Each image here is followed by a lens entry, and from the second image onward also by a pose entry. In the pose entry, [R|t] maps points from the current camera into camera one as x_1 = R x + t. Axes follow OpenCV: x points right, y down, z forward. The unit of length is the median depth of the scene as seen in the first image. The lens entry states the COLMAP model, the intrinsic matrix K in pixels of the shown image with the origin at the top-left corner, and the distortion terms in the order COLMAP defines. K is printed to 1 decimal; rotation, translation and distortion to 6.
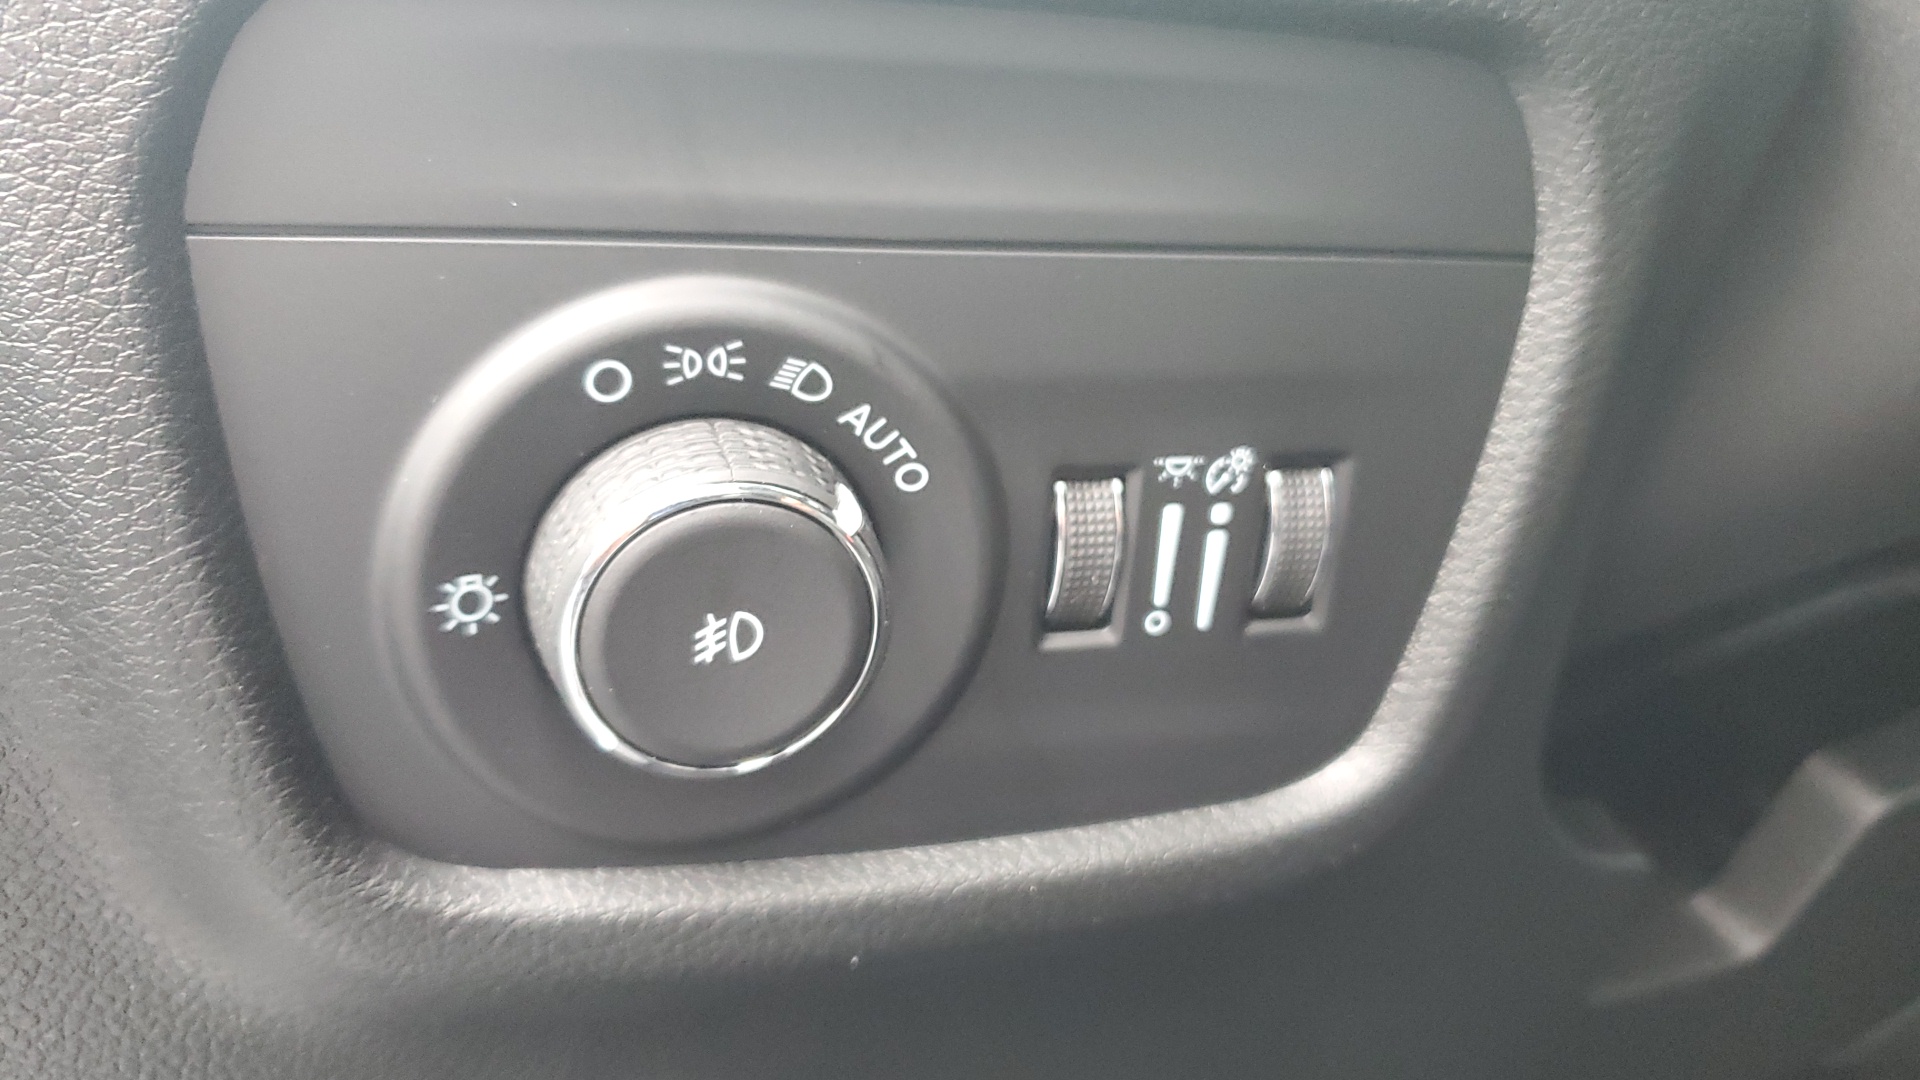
lens RADIAL K [[1507.9, 0, 965.4], [0, 1507.9, 549.0], [0, 0, 1]] dist [0.005503, 0.044963]
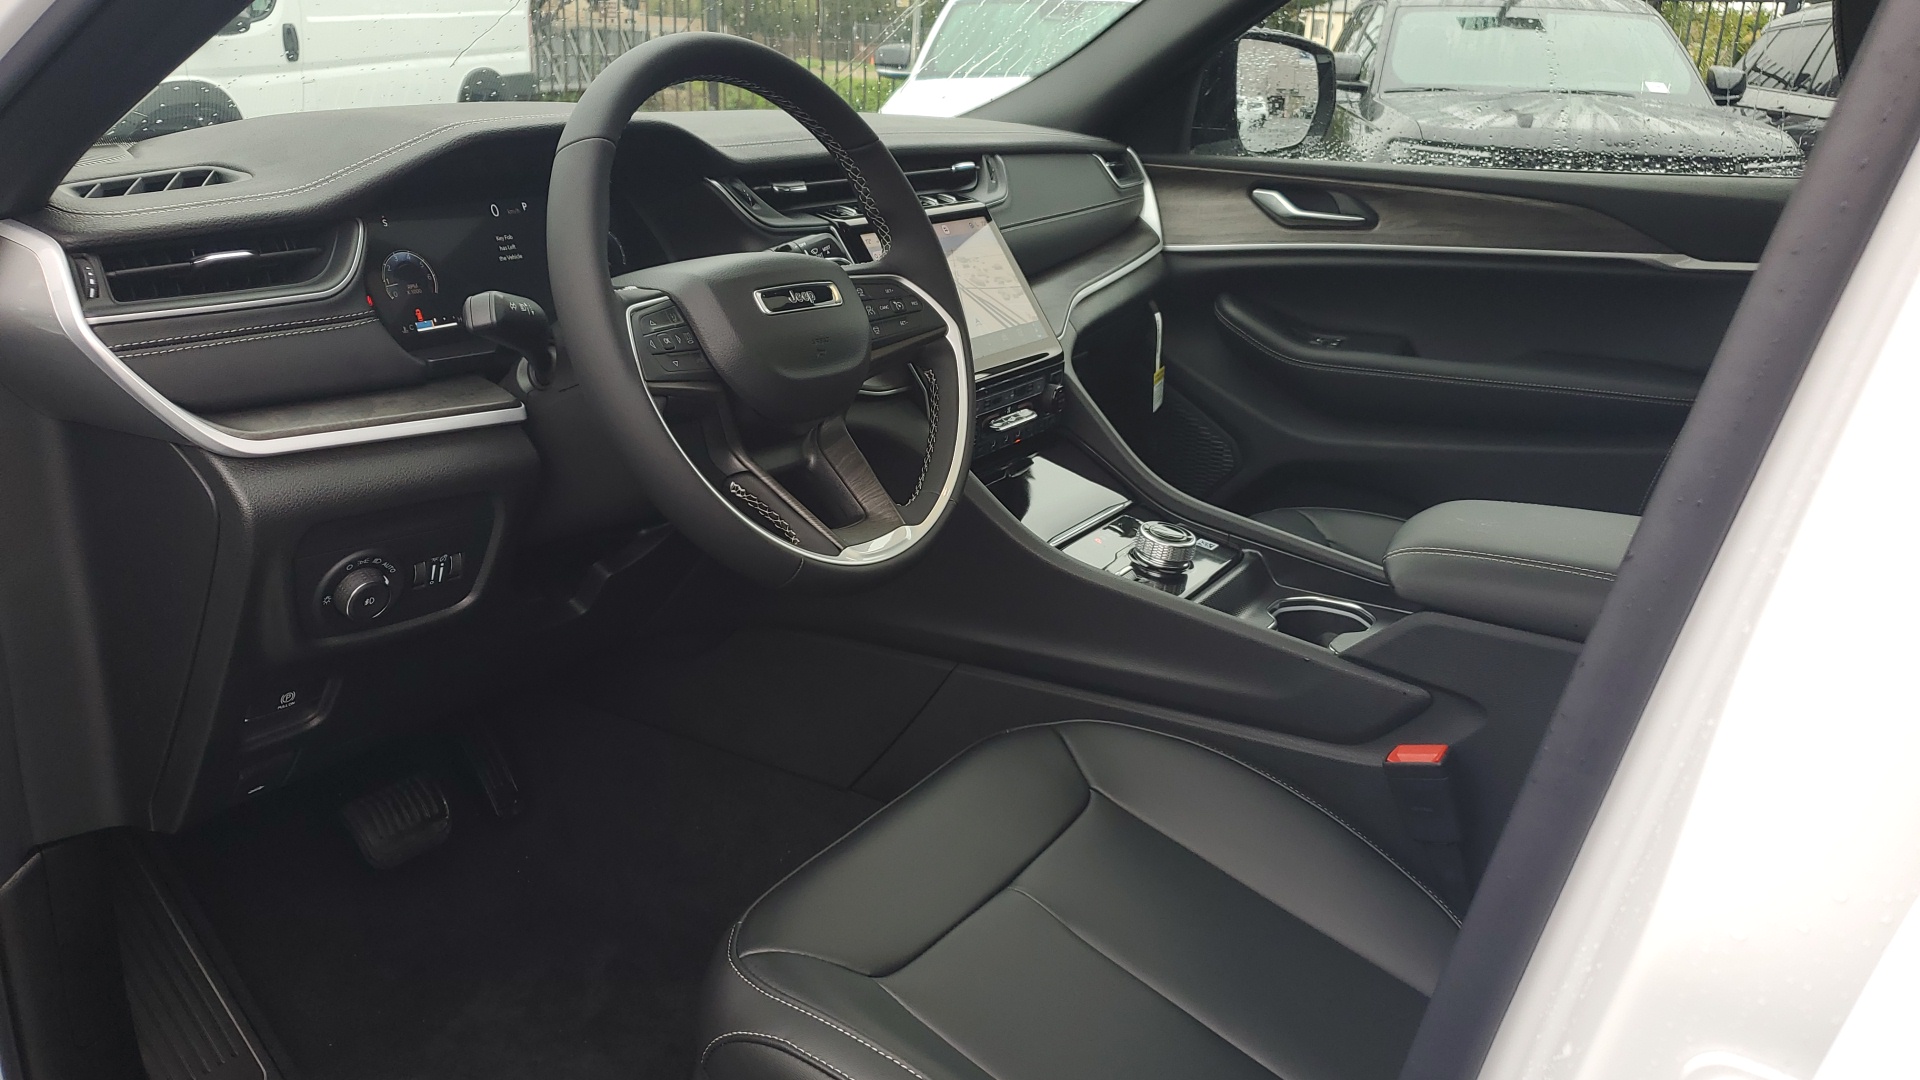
lens RADIAL K [[1469.2, 0, 960.0], [0, 1469.2, 540.0], [0, 0, 1]] dist [0.220859, -0.331928]
pose [[0.854546, -0.100976, 0.509465, -1.126635], [-0.016090, 0.975301, 0.220294, -1.495477], [-0.519126, -0.196449, 0.831815, -5.126796]]
